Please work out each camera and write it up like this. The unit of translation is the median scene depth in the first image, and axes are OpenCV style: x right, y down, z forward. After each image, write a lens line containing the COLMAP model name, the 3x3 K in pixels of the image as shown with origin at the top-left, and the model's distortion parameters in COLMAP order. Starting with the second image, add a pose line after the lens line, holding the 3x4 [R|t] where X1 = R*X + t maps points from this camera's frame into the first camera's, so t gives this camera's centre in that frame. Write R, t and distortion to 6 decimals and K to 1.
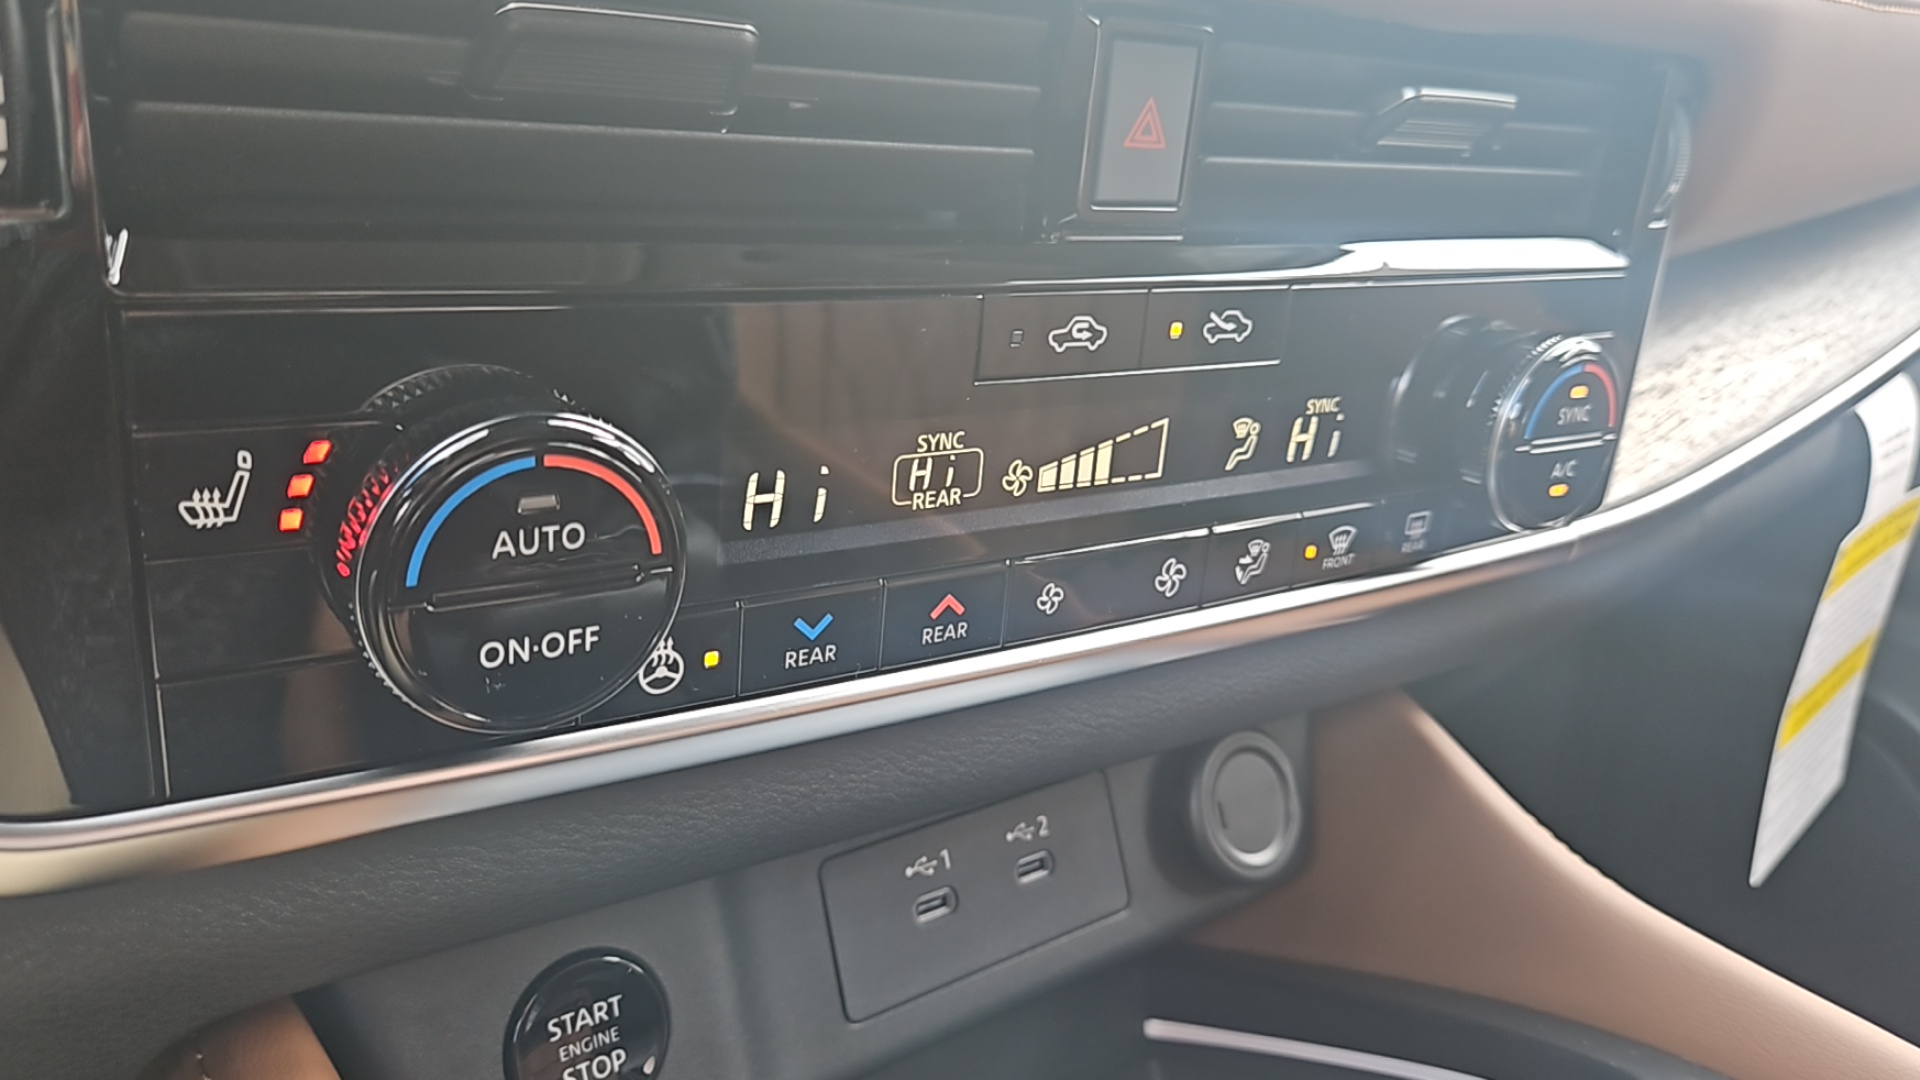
lens RADIAL K [[1450.6, 0, 960.0], [0, 1450.6, 540.0], [0, 0, 1]] dist [0.039397, -0.006313]
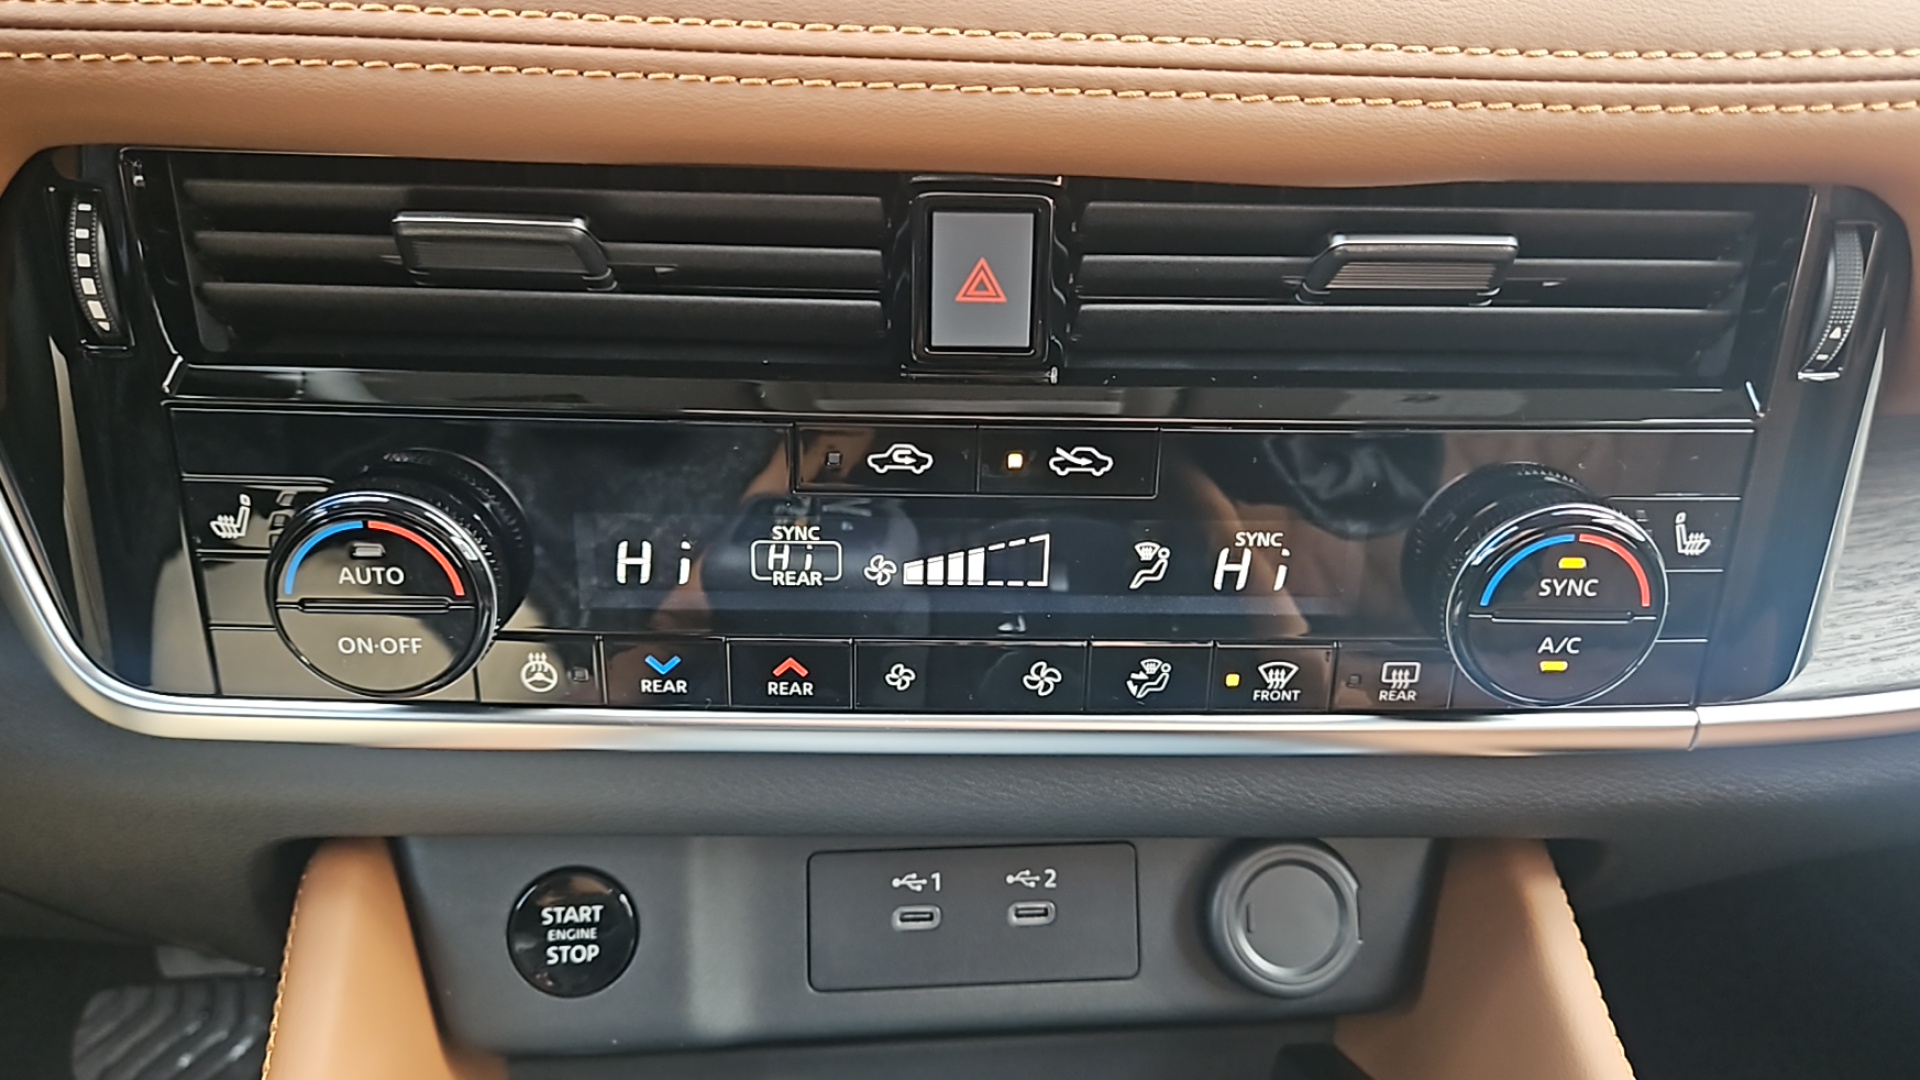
lens RADIAL K [[1465.8, 0, 951.1], [0, 1465.8, 516.0], [0, 0, 1]] dist [0.037062, -0.061414]
pose [[0.829258, 0.137527, -0.541681, 0.723899], [-0.131851, 0.990032, 0.049510, -0.152626], [0.543090, 0.030365, 0.839125, 0.035083]]
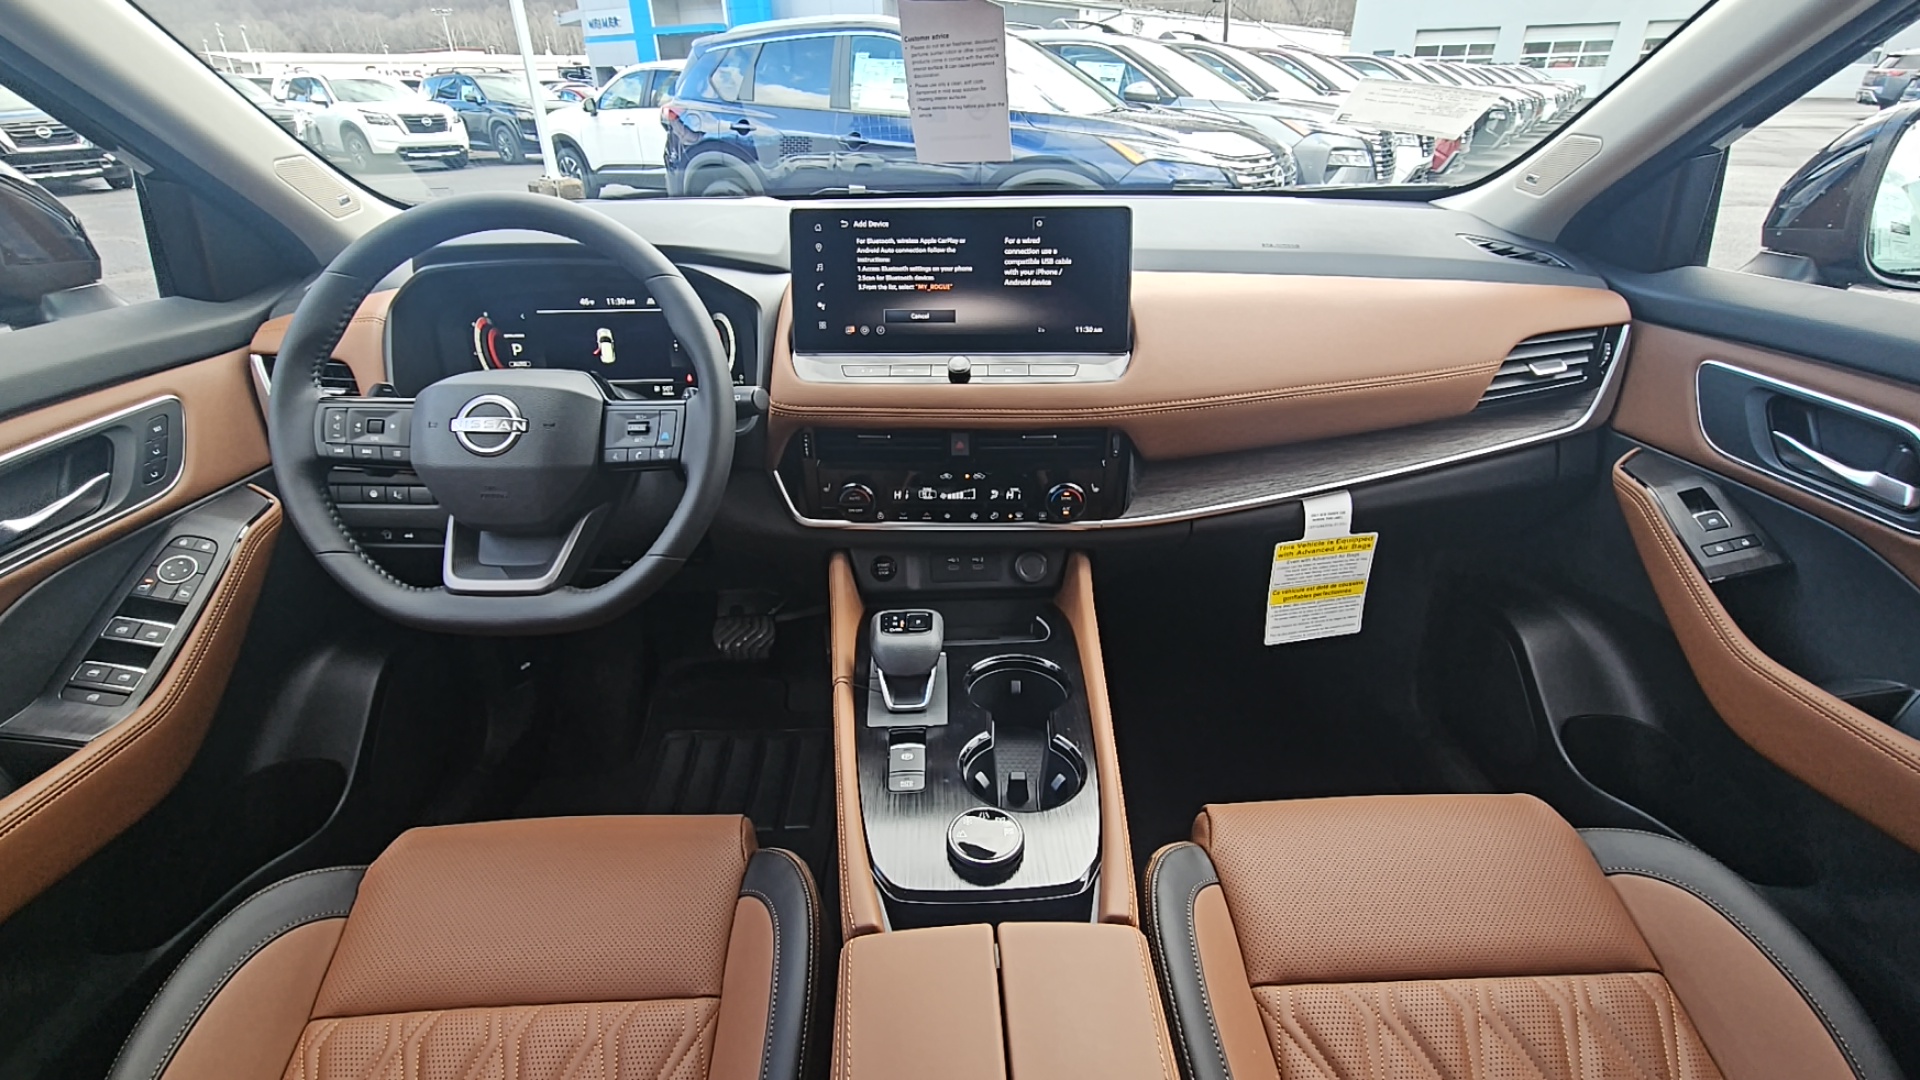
lens RADIAL K [[834.7, 0, 939.0], [0, 834.7, 537.8], [0, 0, 1]] dist [0.007525, -0.000803]
pose [[0.784874, 0.191697, -0.589258, 2.182685], [-0.113137, 0.979293, 0.167887, -0.468840], [0.609240, -0.065103, 0.790309, -1.869514]]
